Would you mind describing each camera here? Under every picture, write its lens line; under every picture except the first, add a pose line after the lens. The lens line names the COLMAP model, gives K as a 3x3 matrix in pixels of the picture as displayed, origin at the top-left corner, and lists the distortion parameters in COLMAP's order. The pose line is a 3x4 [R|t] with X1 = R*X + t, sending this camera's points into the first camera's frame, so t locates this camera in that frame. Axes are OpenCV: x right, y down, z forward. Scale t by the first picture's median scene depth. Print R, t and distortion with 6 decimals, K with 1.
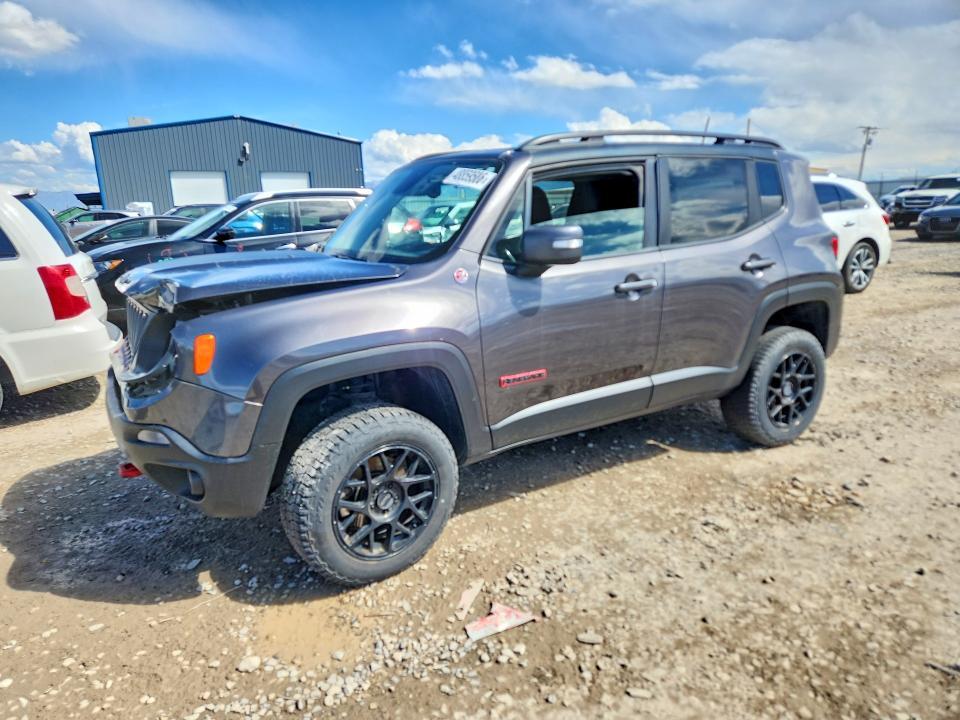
lens RADIAL K [[695.1, 0, 480.0], [0, 695.1, 360.0], [0, 0, 1]] dist [0.006836, -0.000391]
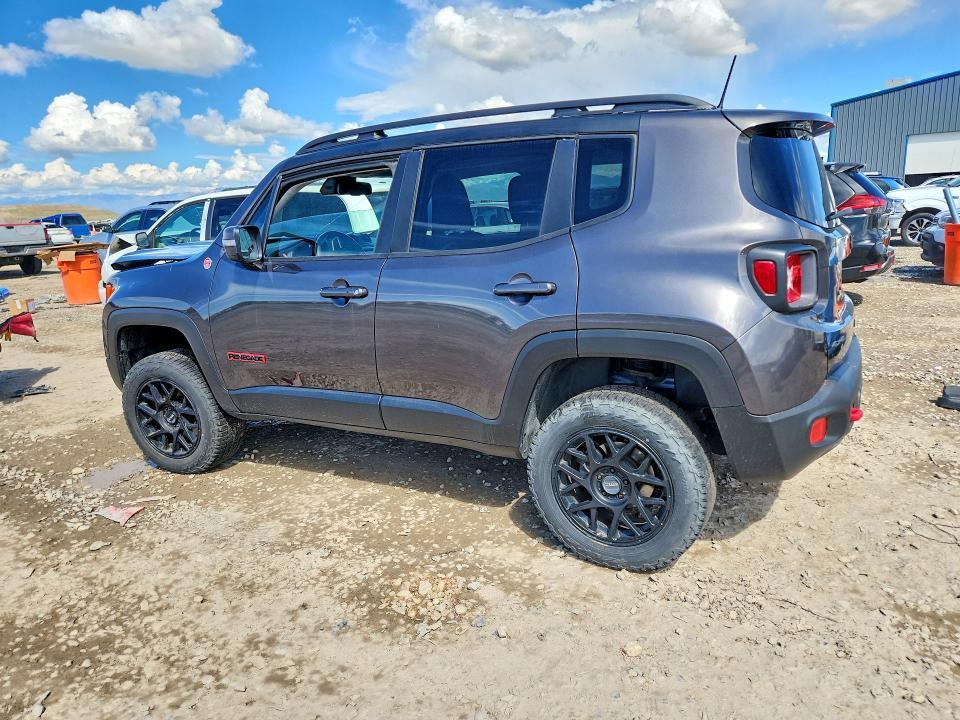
lens RADIAL K [[722.0, 0, 480.0], [0, 722.0, 360.0], [0, 0, 1]] dist [0.000142, -0.006528]
pose [[0.457751, 0.190896, -0.868345, 1.001956], [-0.158260, 0.978575, 0.131702, -0.149378], [0.874882, 0.077137, 0.478155, 0.589766]]
